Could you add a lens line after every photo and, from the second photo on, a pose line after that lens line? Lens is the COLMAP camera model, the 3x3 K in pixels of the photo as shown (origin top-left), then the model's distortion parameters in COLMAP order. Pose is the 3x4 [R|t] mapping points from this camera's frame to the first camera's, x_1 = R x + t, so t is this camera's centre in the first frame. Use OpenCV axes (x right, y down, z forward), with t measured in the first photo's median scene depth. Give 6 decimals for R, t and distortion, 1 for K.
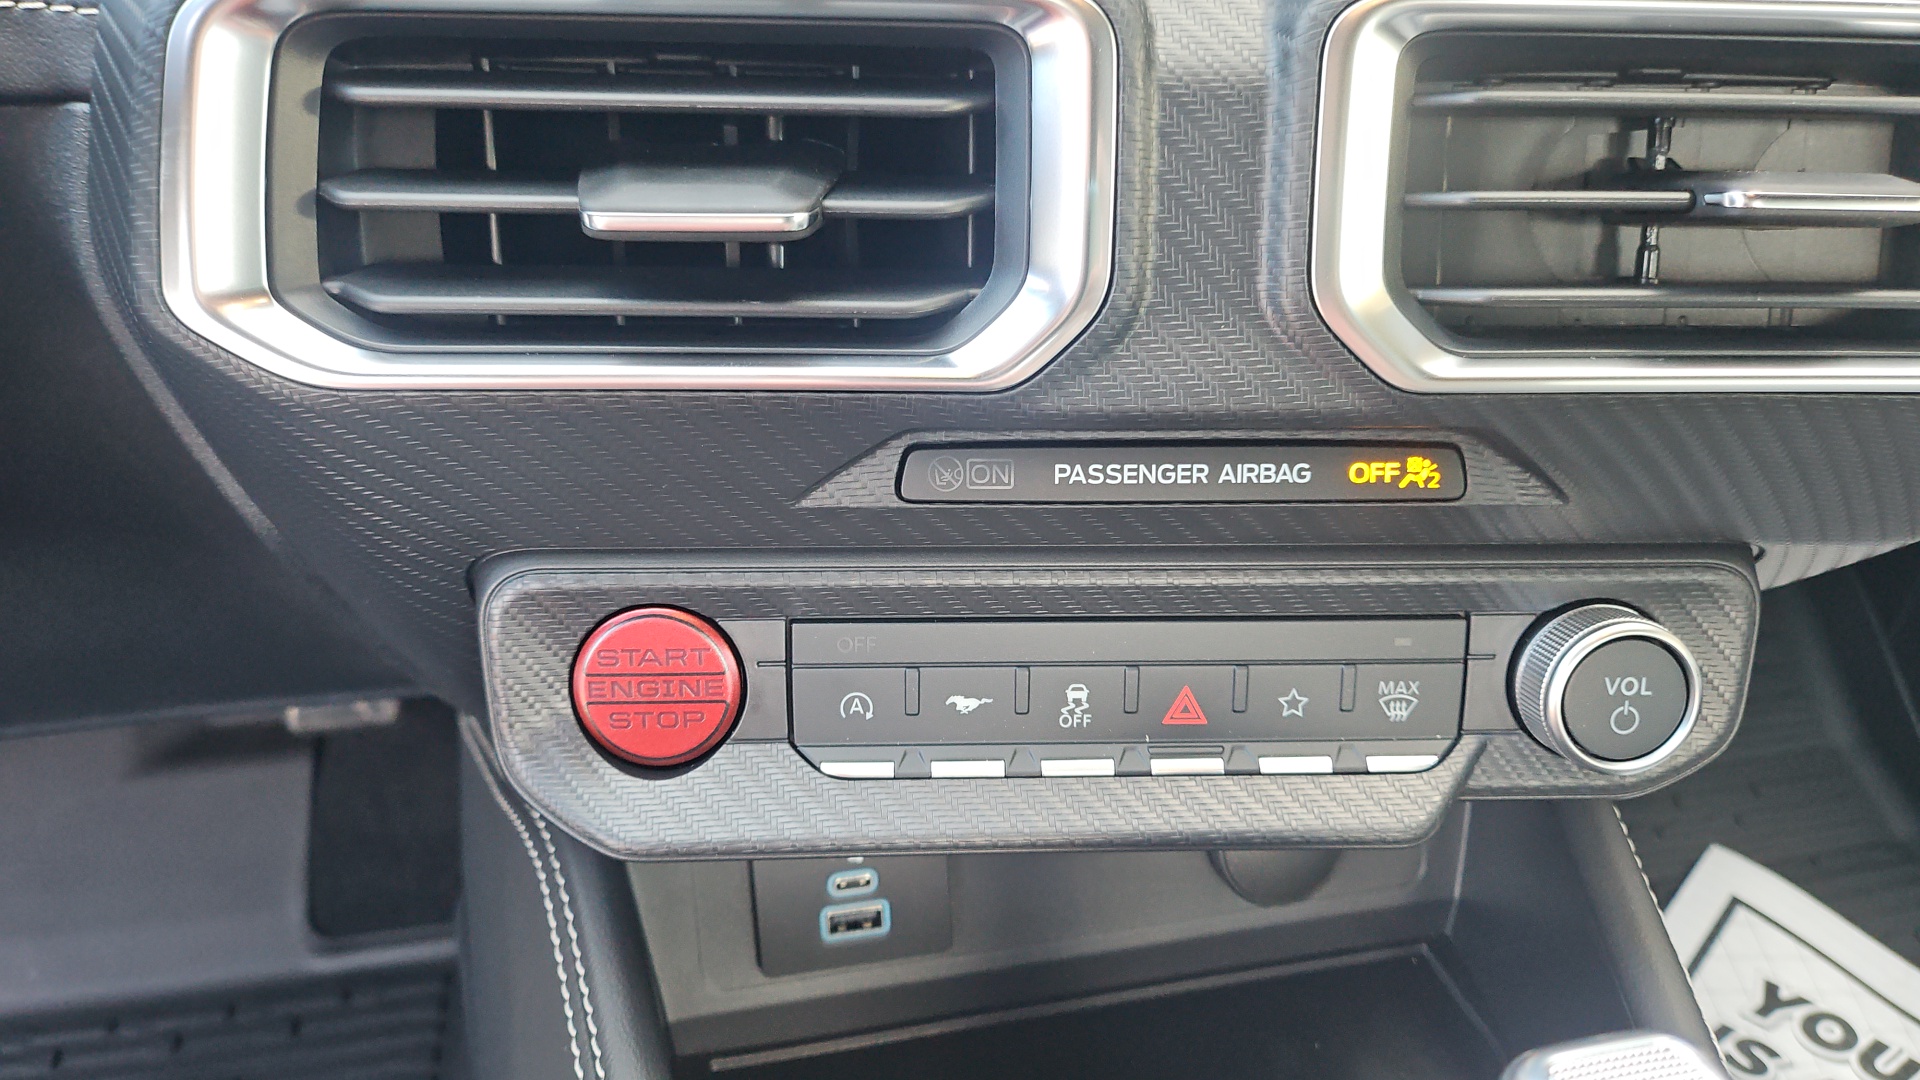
lens RADIAL K [[1400.7, 0, 945.7], [0, 1400.7, 565.3], [0, 0, 1]] dist [0.068439, -0.081322]
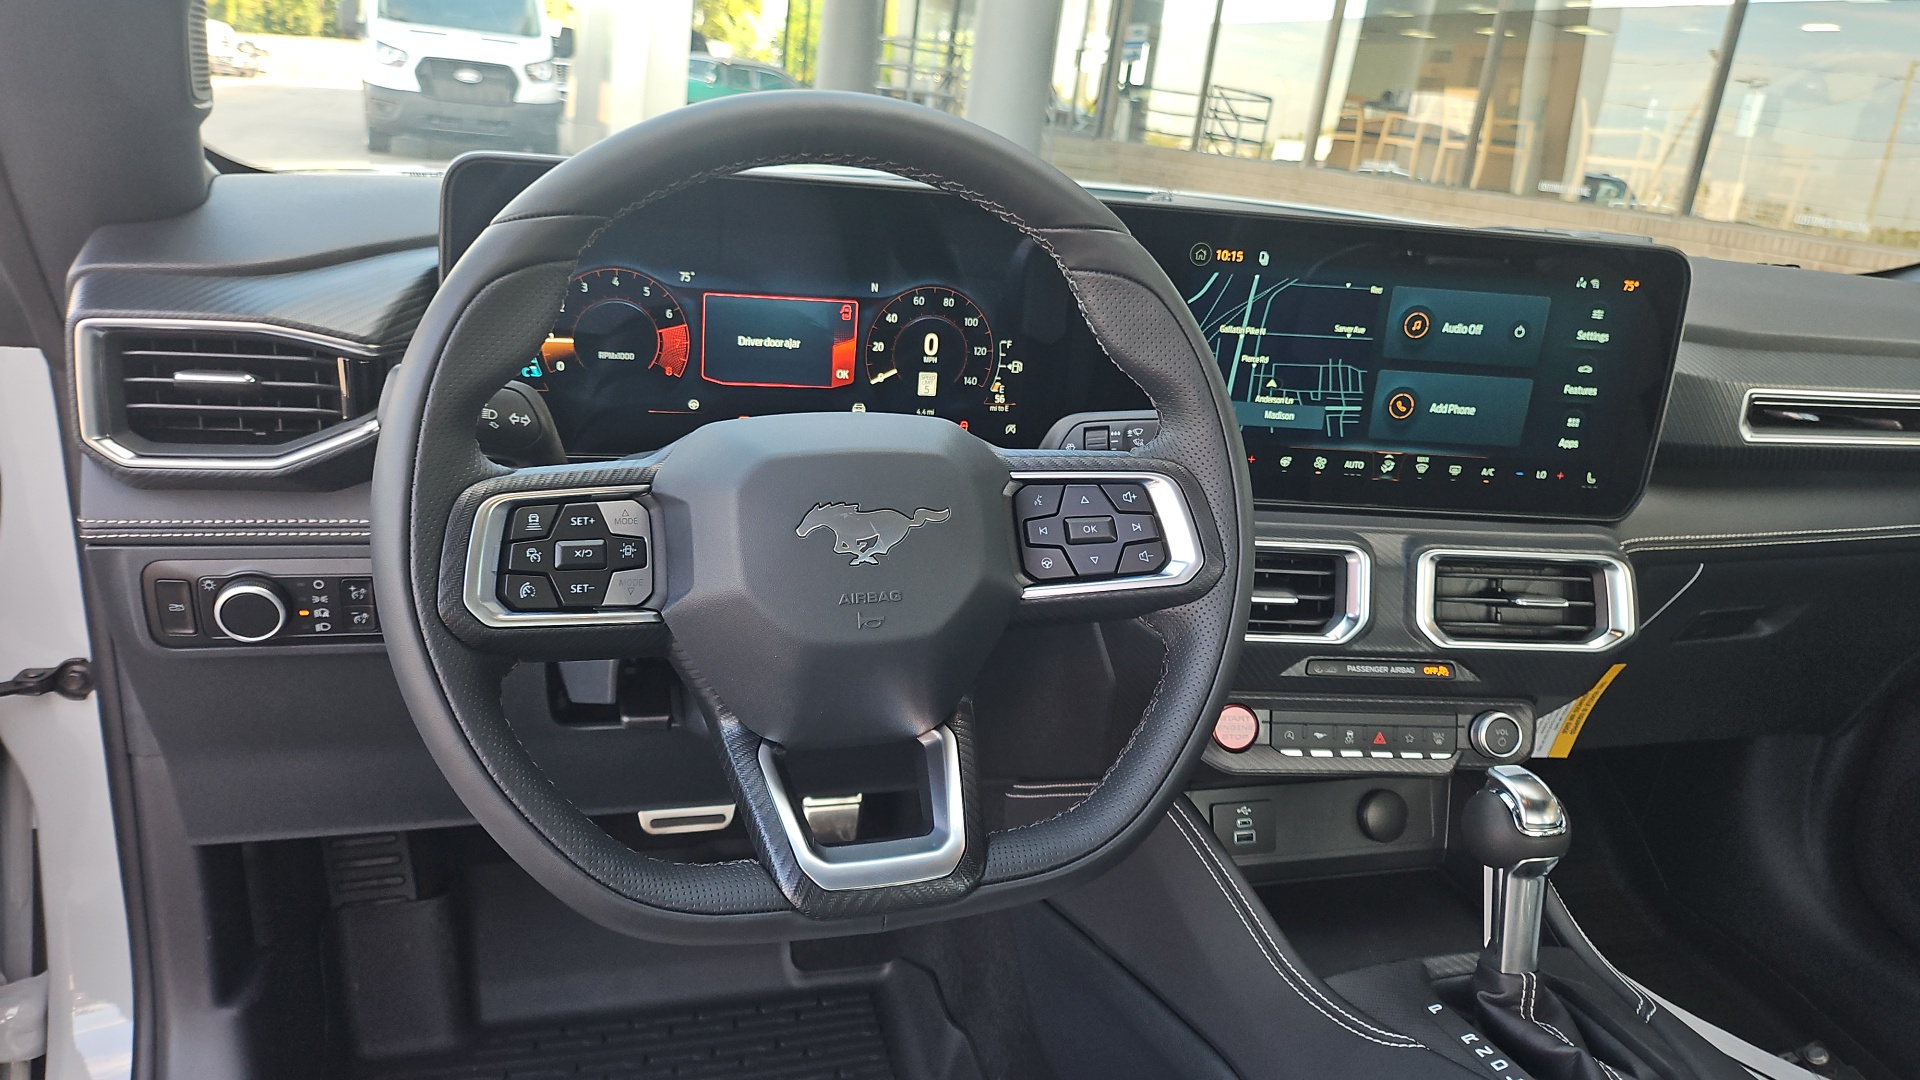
lens RADIAL K [[1400.7, 0, 945.7], [0, 1400.7, 565.3], [0, 0, 1]] dist [0.068439, -0.081322]
pose [[0.995441, 0.028164, 0.091125, -1.292552], [-0.006953, 0.974294, -0.225173, 0.501349], [-0.095125, 0.223512, 0.970048, -2.497867]]
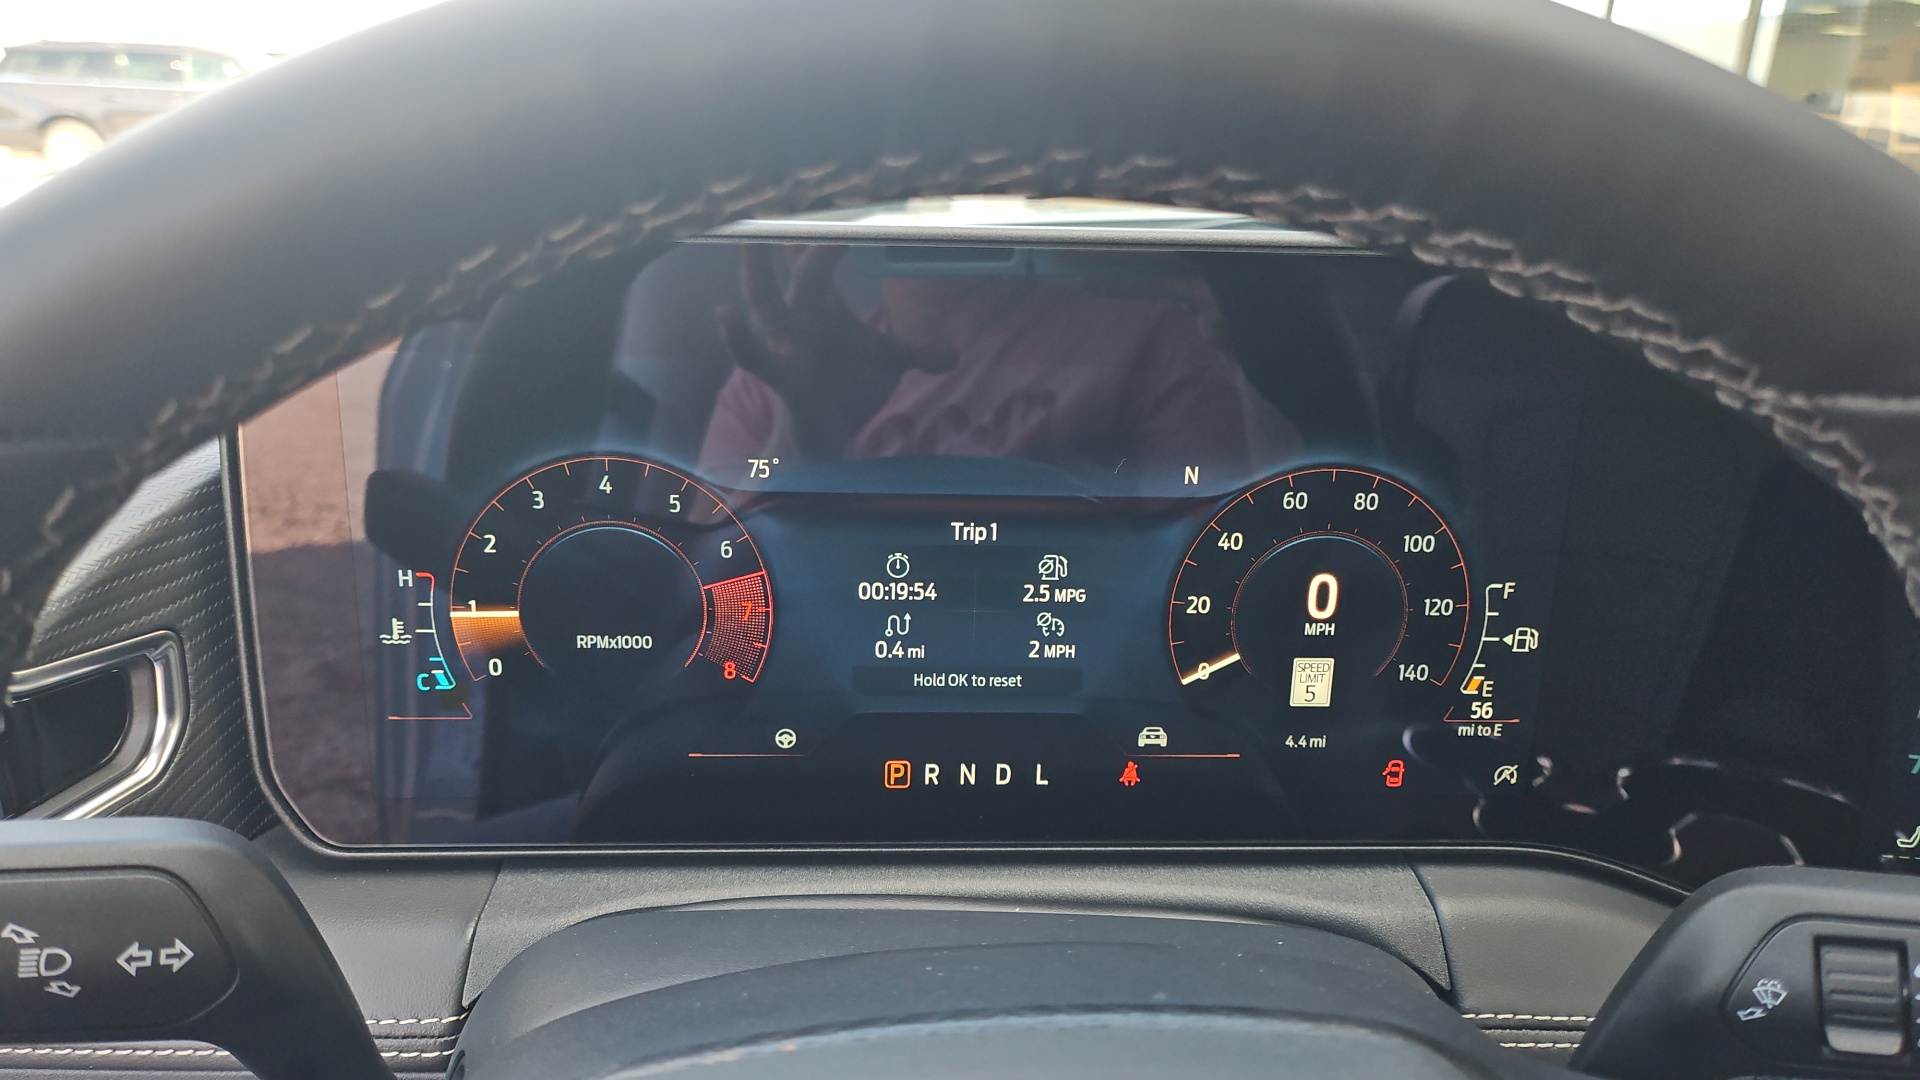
lens RADIAL K [[1400.7, 0, 945.7], [0, 1400.7, 565.3], [0, 0, 1]] dist [0.068439, -0.081322]
pose [[0.988147, 0.041716, -0.147733, -1.208305], [-0.077468, 0.966349, -0.245292, -0.423200], [0.132529, 0.253829, 0.958127, -0.801776]]
